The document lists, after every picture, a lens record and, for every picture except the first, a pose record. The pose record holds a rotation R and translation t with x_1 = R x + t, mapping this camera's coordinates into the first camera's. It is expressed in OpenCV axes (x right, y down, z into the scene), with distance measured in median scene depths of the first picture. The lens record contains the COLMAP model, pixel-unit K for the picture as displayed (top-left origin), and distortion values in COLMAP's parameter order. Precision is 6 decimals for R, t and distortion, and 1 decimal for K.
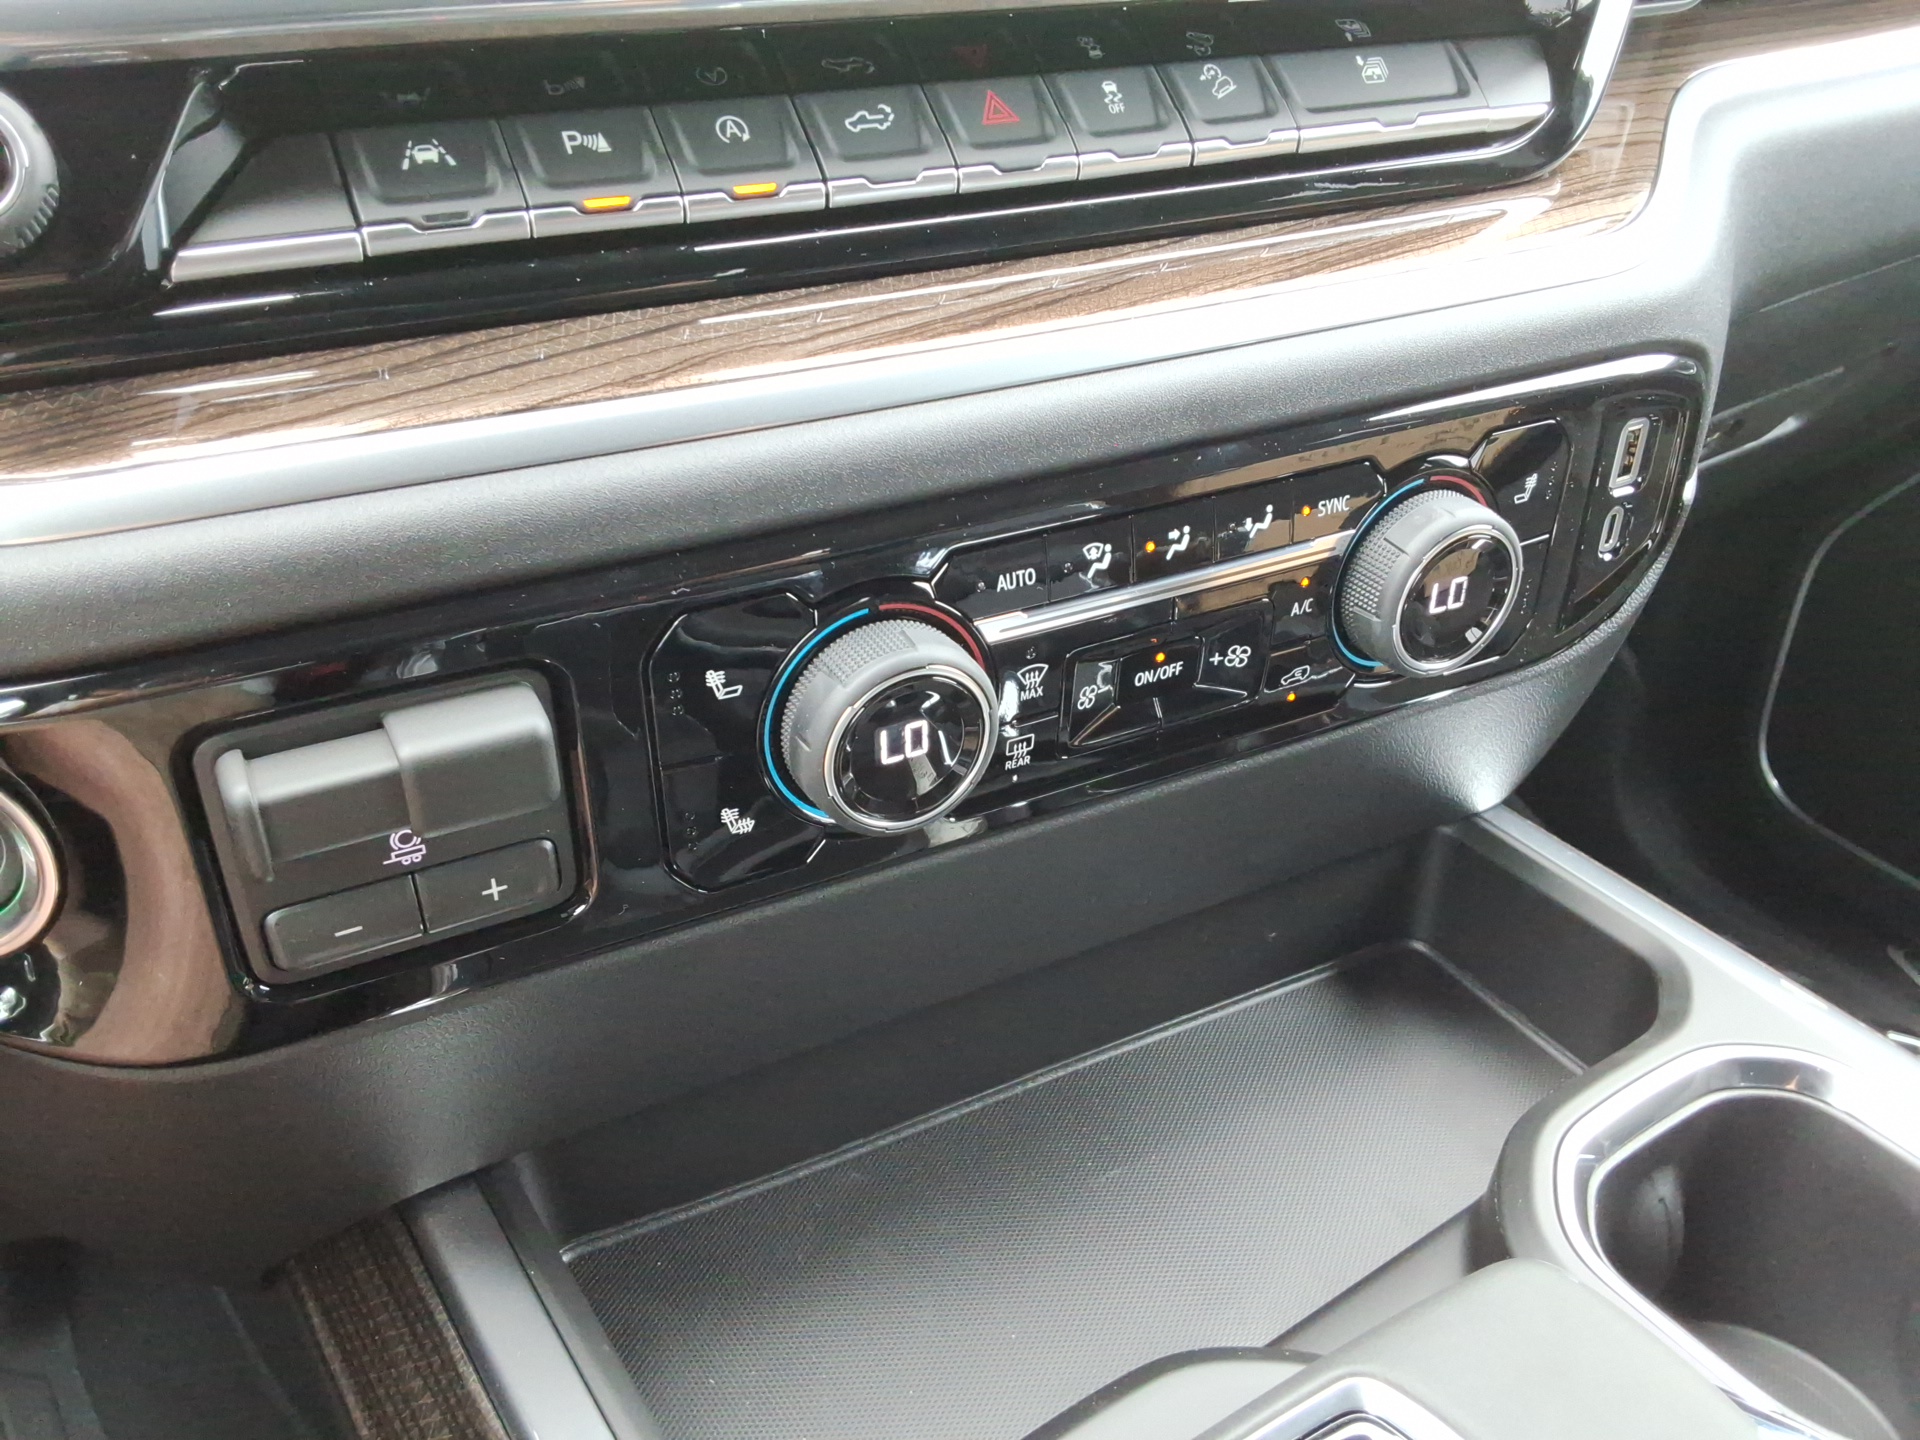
lens RADIAL K [[1551.9, 0, 975.3], [0, 1551.9, 697.5], [0, 0, 1]] dist [0.134393, -0.235765]
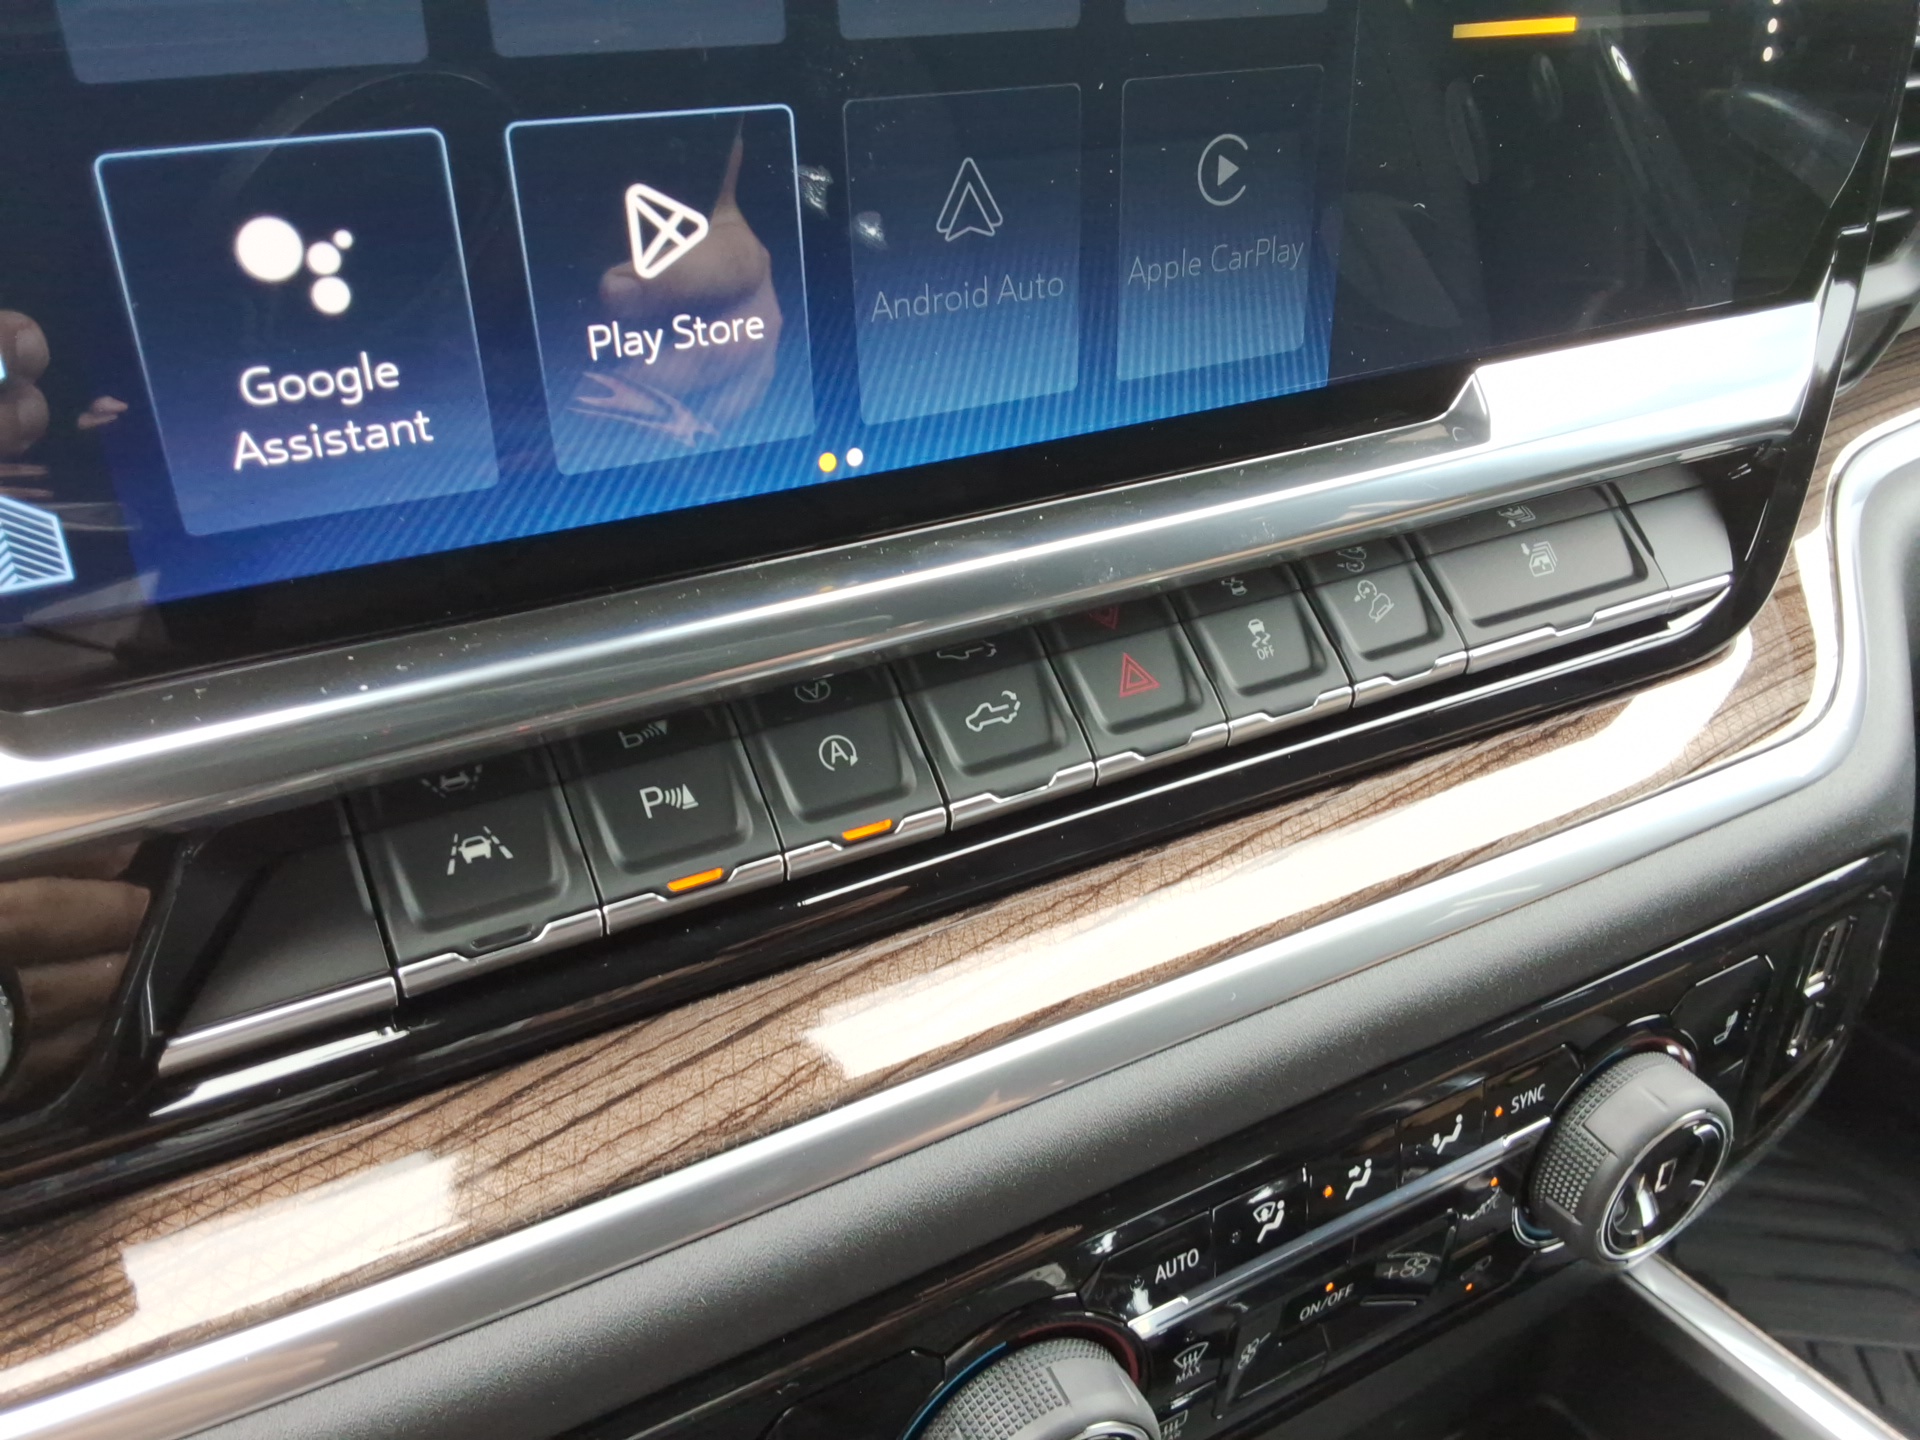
lens RADIAL K [[1552.0, 0, 972.9], [0, 1552.0, 695.9], [0, 0, 1]] dist [0.128913, -0.207530]
pose [[0.999733, -0.010338, 0.020665, -0.091580], [0.010942, 0.999510, -0.029329, -0.338563], [-0.020351, 0.029547, 0.999356, 0.156343]]
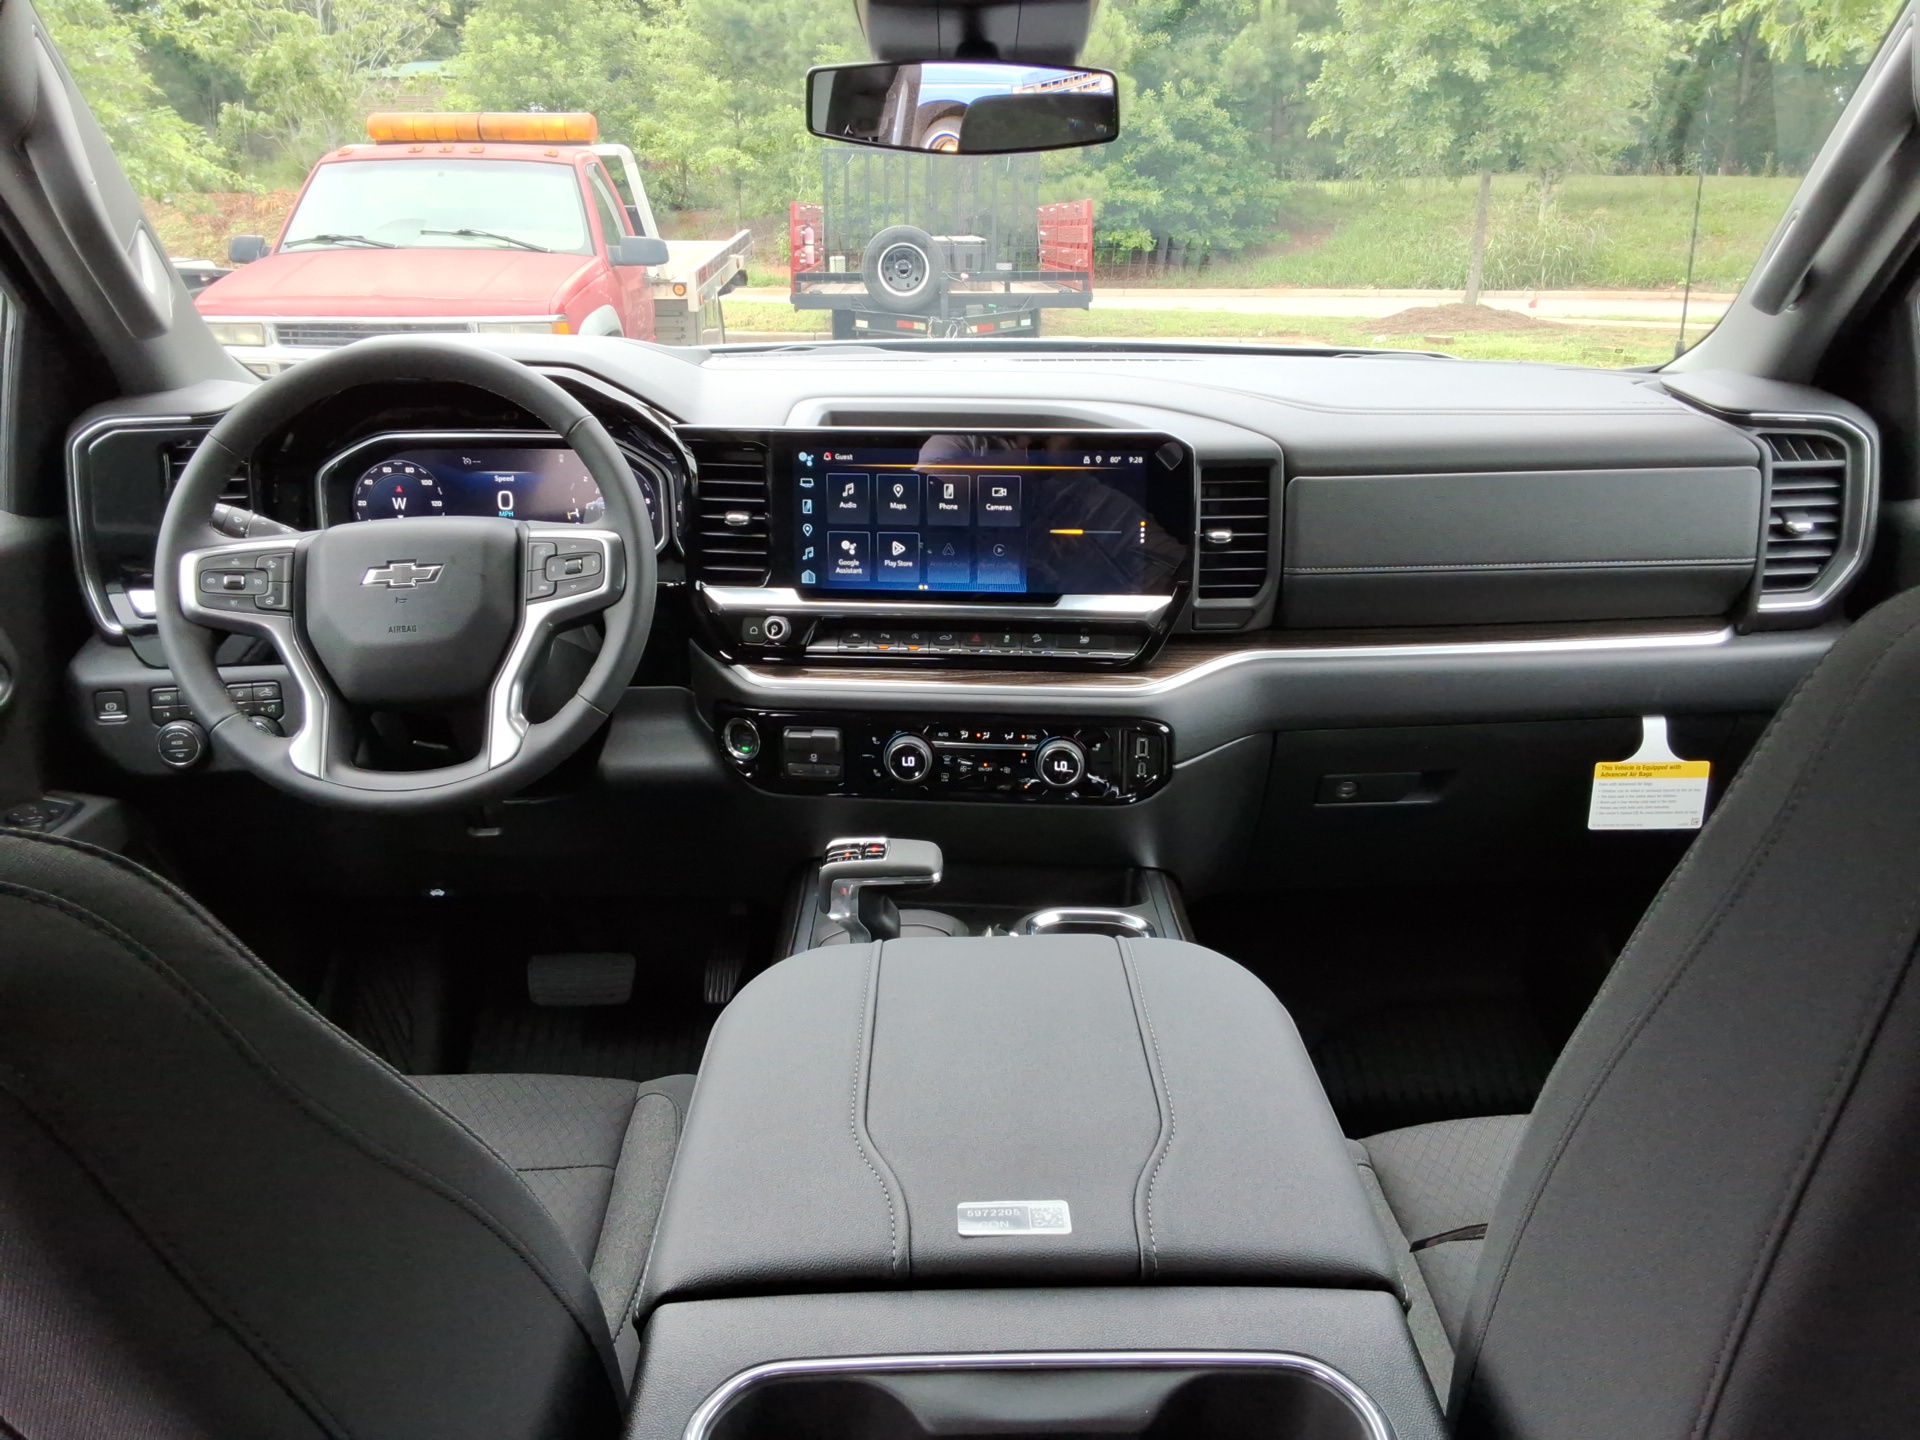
lens RADIAL K [[1530.3, 0, 982.7], [0, 1530.3, 685.8], [0, 0, 1]] dist [0.121092, -0.212815]
pose [[0.832127, 0.132959, -0.538411, 2.410734], [-0.276628, 0.940949, -0.195170, 0.606136], [0.480668, 0.311346, 0.819769, -2.549486]]
